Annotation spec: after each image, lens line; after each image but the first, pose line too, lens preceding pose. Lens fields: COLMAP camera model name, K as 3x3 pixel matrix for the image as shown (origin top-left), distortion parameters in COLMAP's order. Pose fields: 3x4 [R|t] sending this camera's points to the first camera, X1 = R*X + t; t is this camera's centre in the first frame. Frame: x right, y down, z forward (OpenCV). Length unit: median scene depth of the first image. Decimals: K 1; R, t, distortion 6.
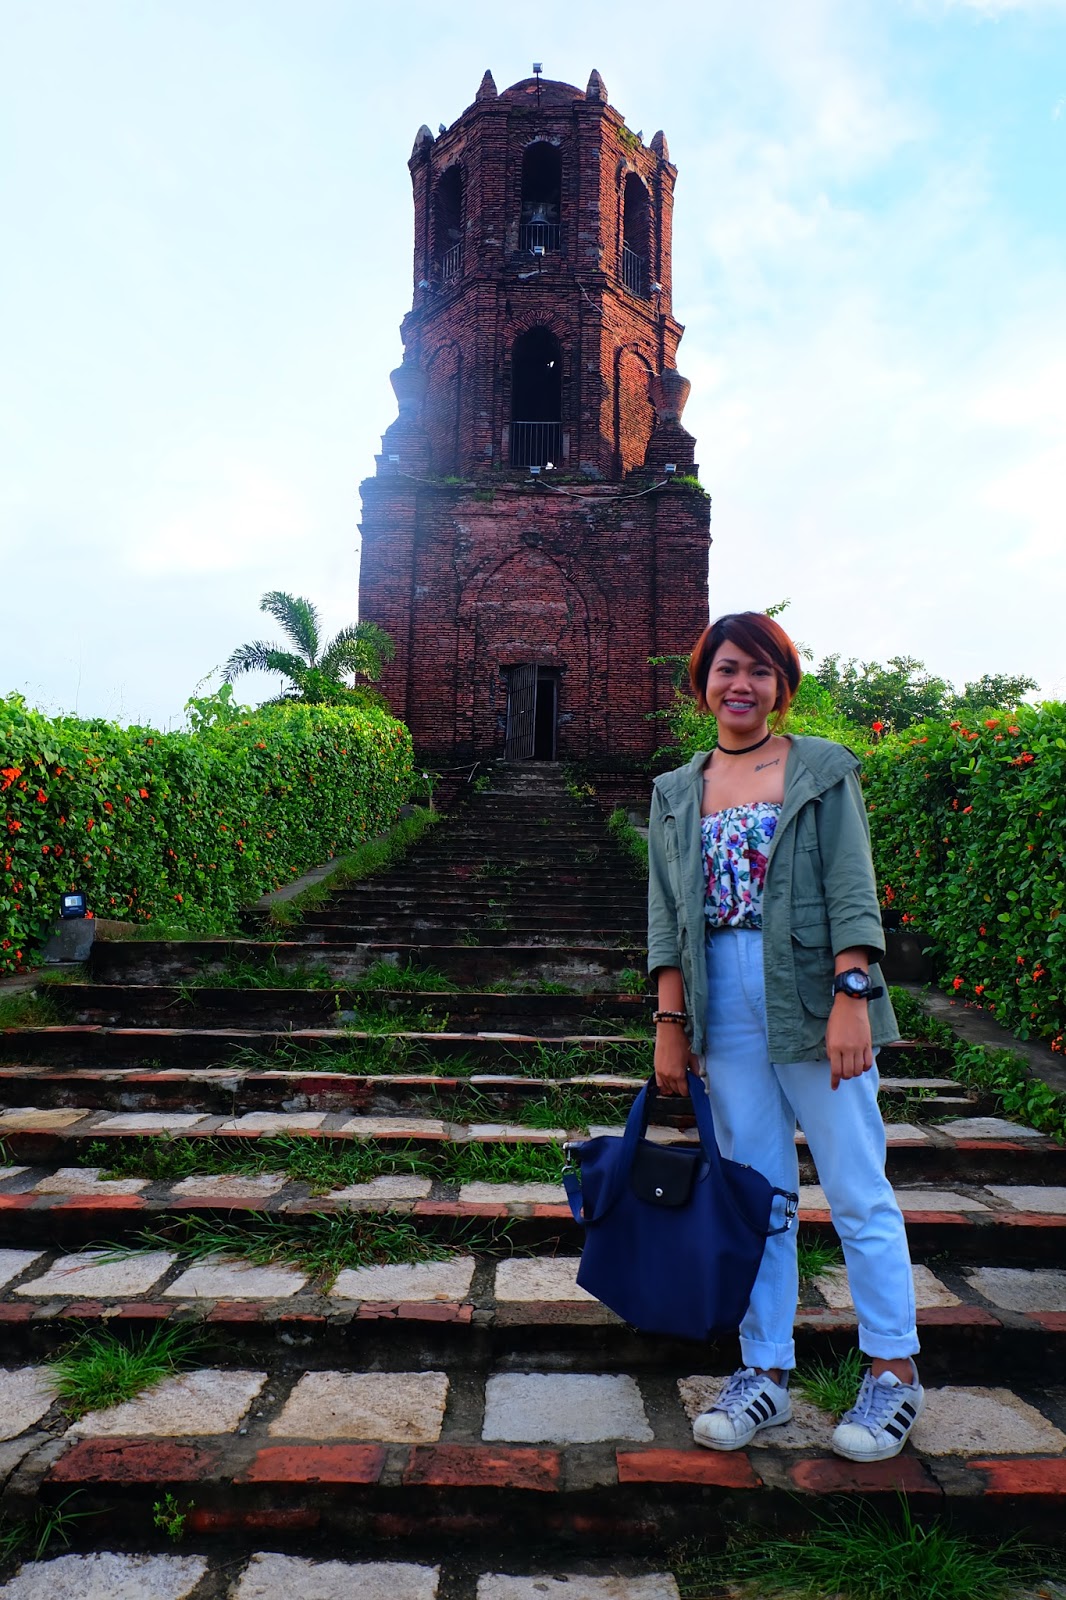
lens RADIAL K [[1117.5, 0, 538.7], [0, 1117.5, 764.0], [0, 0, 1]] dist [0.063042, 0.002025]
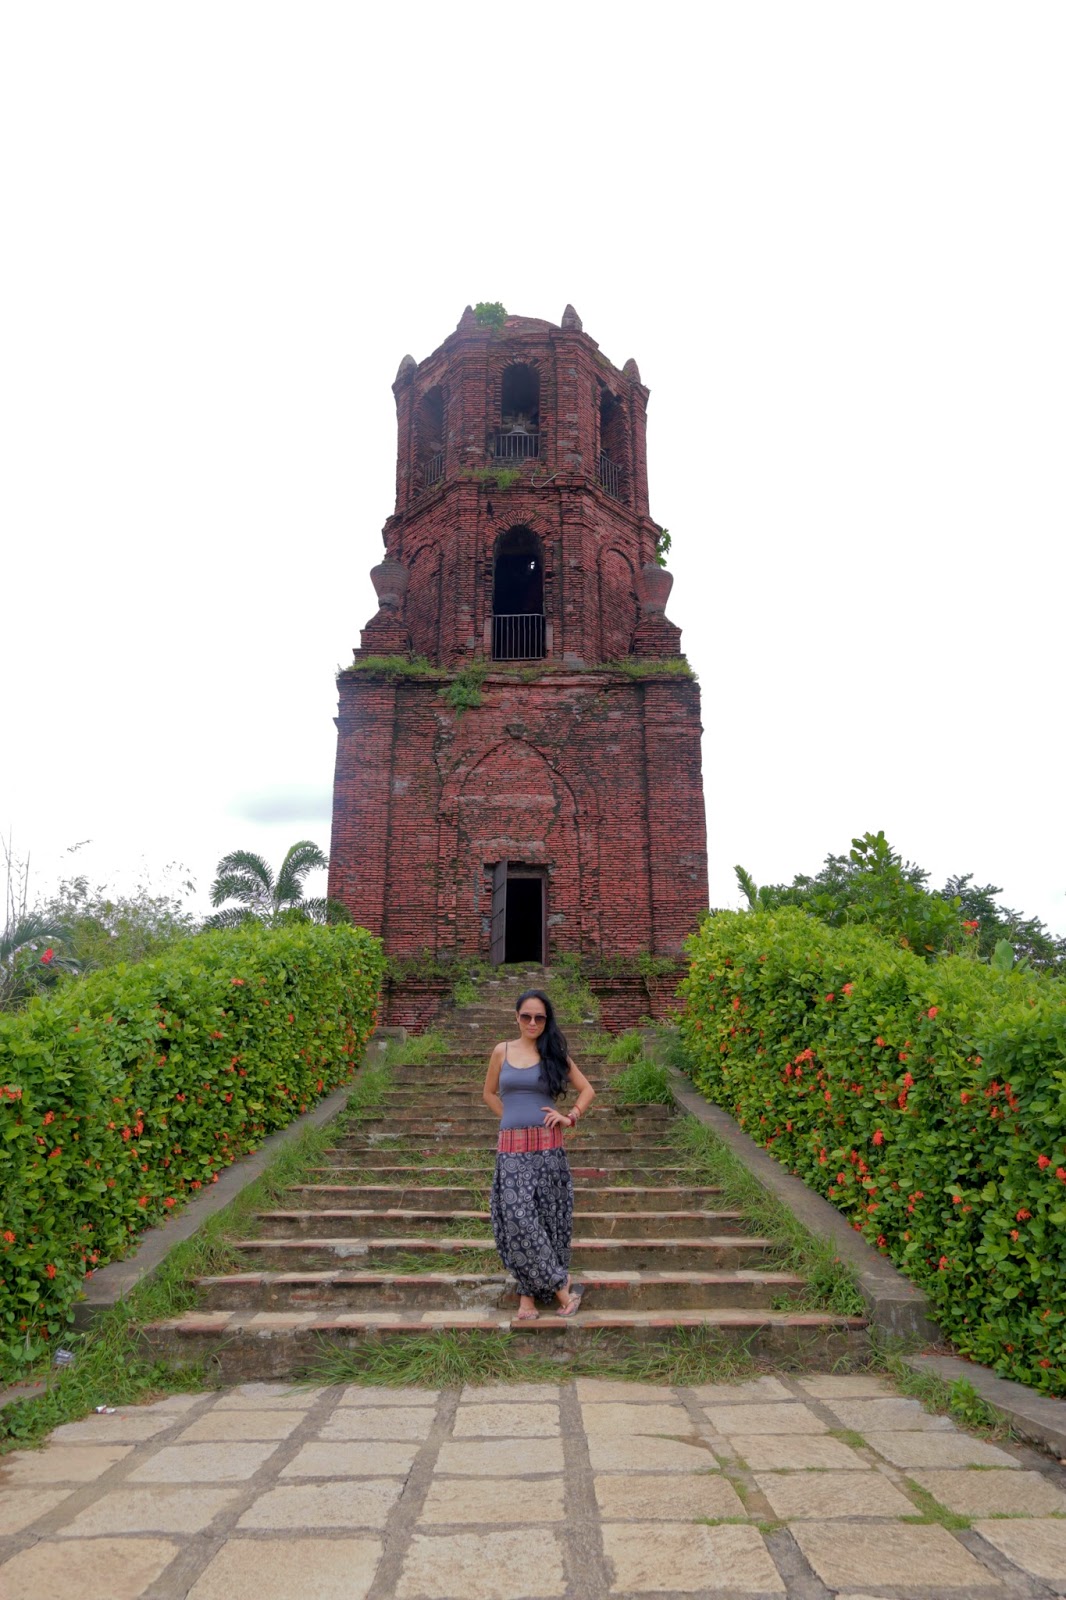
lens RADIAL K [[1022.1, 0, 533.0], [0, 1022.1, 800.0], [0, 0, 1]] dist [-0.033805, 0.000990]
pose [[0.999786, -0.014291, 0.014973, -0.005525], [0.016229, 0.990225, -0.138534, -0.020721], [-0.012847, 0.138747, 0.990244, 0.141407]]
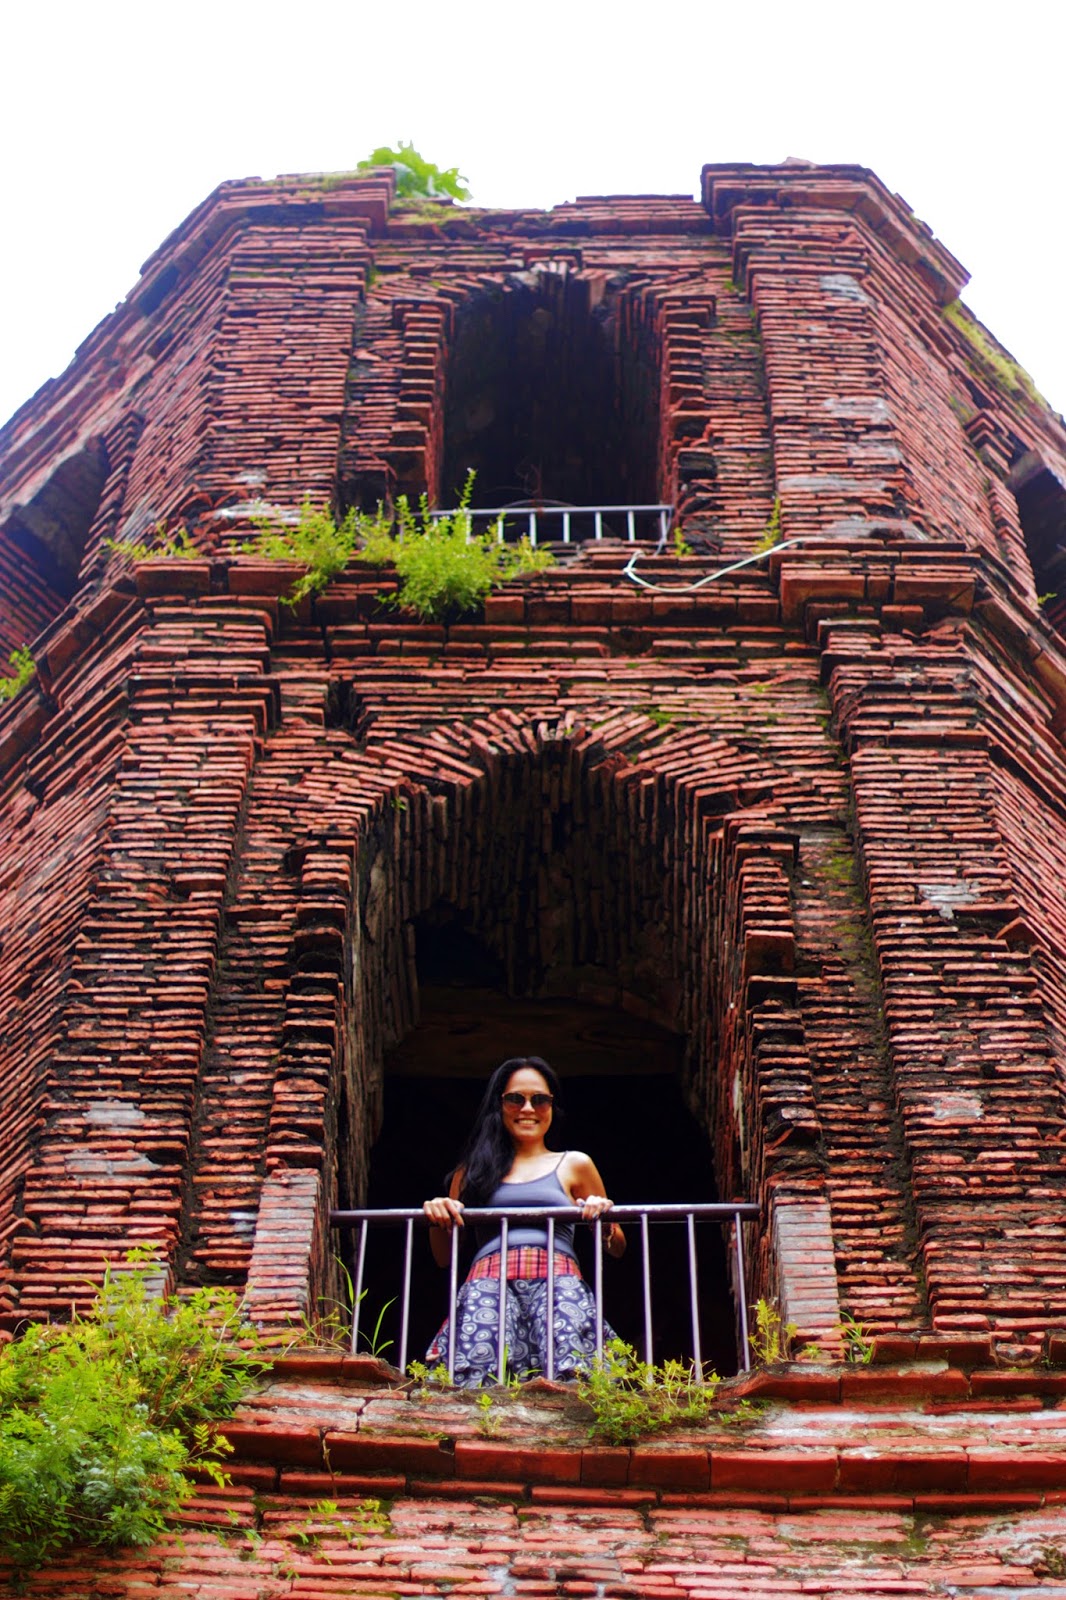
lens RADIAL K [[3672.8, 0, 533.0], [0, 3672.8, 800.0], [0, 0, 1]] dist [-0.335537, 0.118304]
pose [[0.999880, -0.012948, 0.008526, -0.006479], [0.014858, 0.643404, -0.765383, -0.029542], [0.004425, 0.765417, 0.643519, 0.736628]]
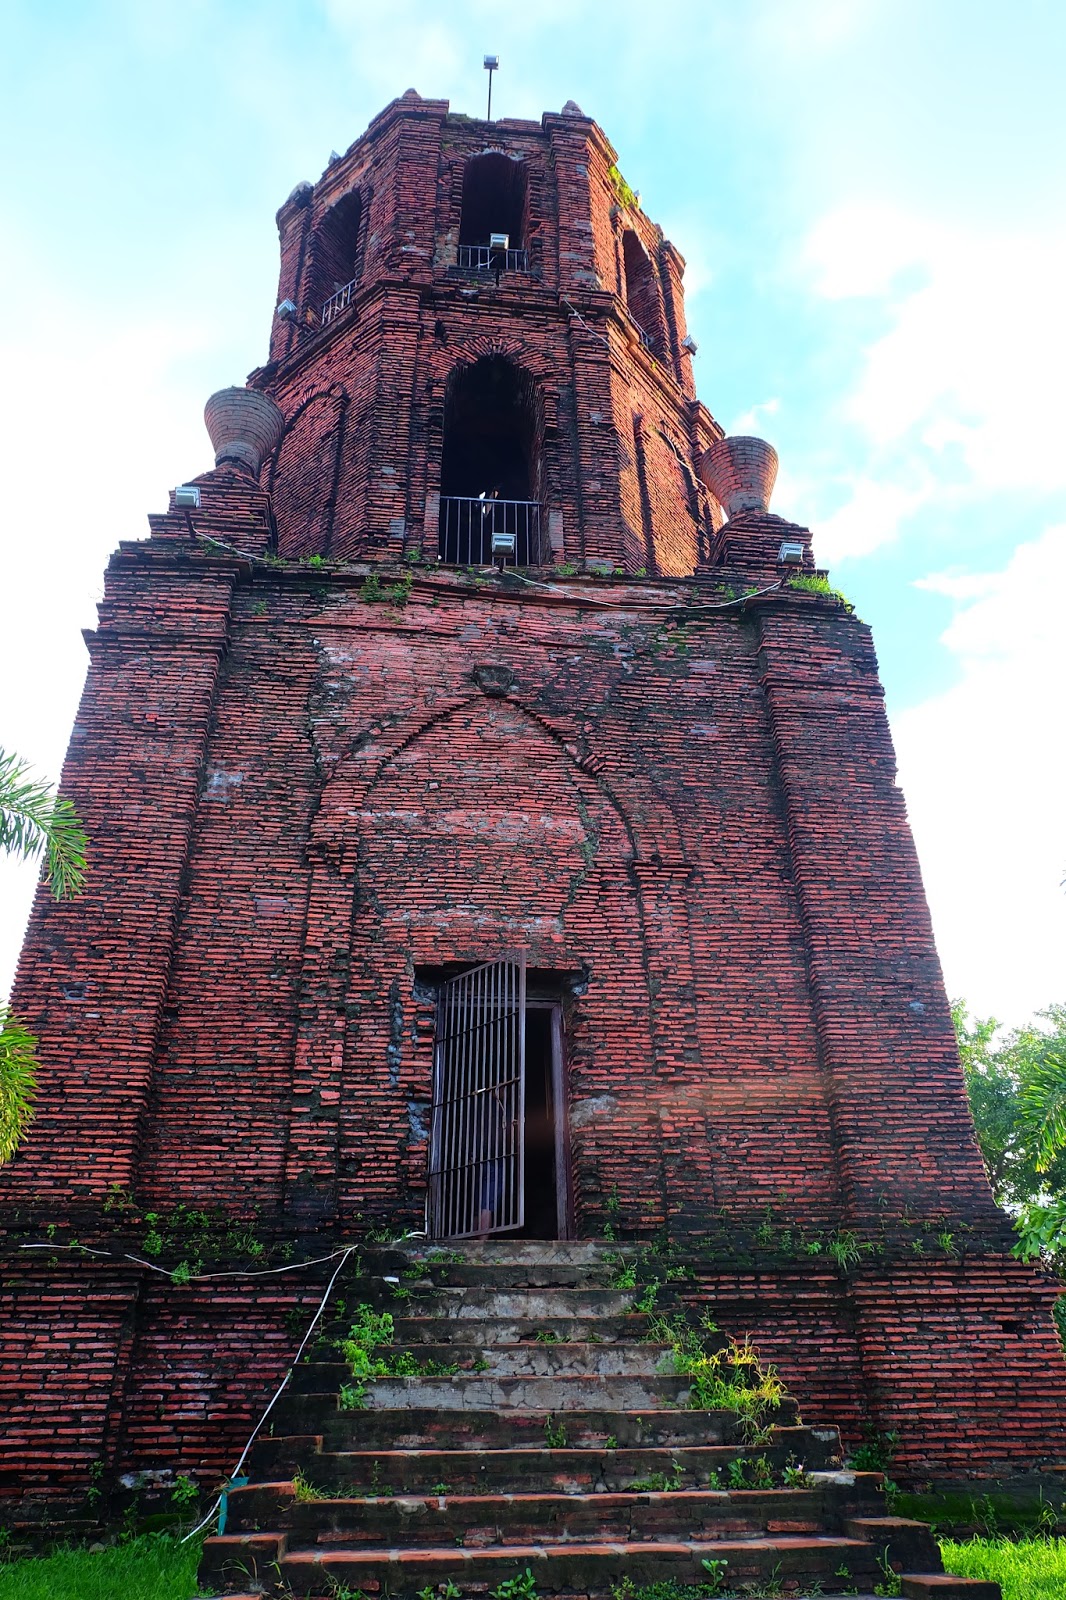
lens RADIAL K [[1083.0, 0, 533.0], [0, 1083.0, 800.0], [0, 0, 1]] dist [-0.053231, 0.005361]
pose [[0.991838, 0.031605, 0.123523, -0.040862], [0.009517, 0.947739, -0.318905, -0.023140], [-0.127146, 0.317478, 0.939703, 0.608285]]
